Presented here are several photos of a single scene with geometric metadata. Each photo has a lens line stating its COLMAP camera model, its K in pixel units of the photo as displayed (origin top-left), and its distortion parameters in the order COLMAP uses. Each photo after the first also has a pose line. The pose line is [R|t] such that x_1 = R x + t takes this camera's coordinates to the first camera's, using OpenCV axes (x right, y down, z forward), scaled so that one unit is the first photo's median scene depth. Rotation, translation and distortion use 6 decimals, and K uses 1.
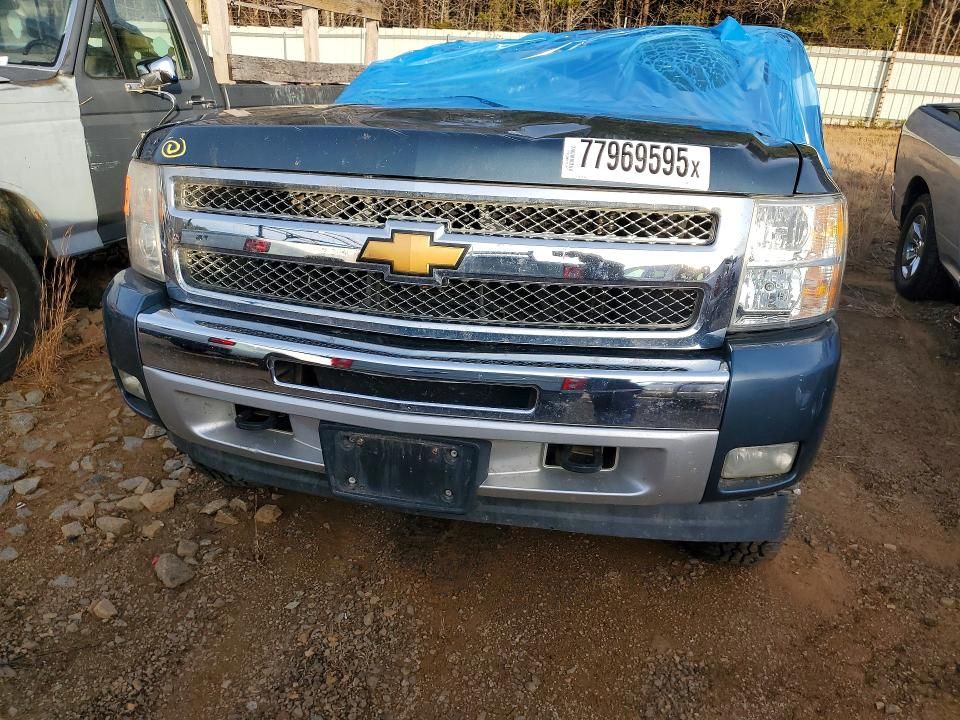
lens RADIAL K [[690.5, 0, 481.4], [0, 690.5, 384.6], [0, 0, 1]] dist [0.153919, -0.174275]
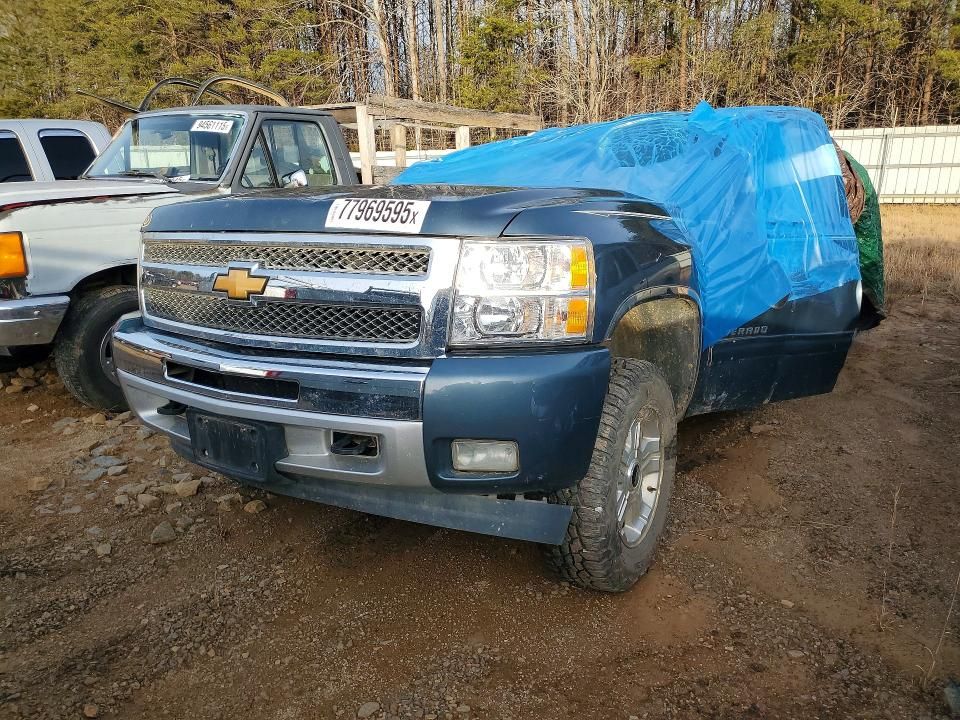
lens RADIAL K [[690.5, 0, 481.4], [0, 690.5, 384.6], [0, 0, 1]] dist [0.153919, -0.174275]
pose [[0.936586, 0.035856, -0.348600, 0.787119], [-0.079851, 0.990419, -0.112664, 0.119117], [0.341220, 0.133355, 0.930476, -0.096641]]
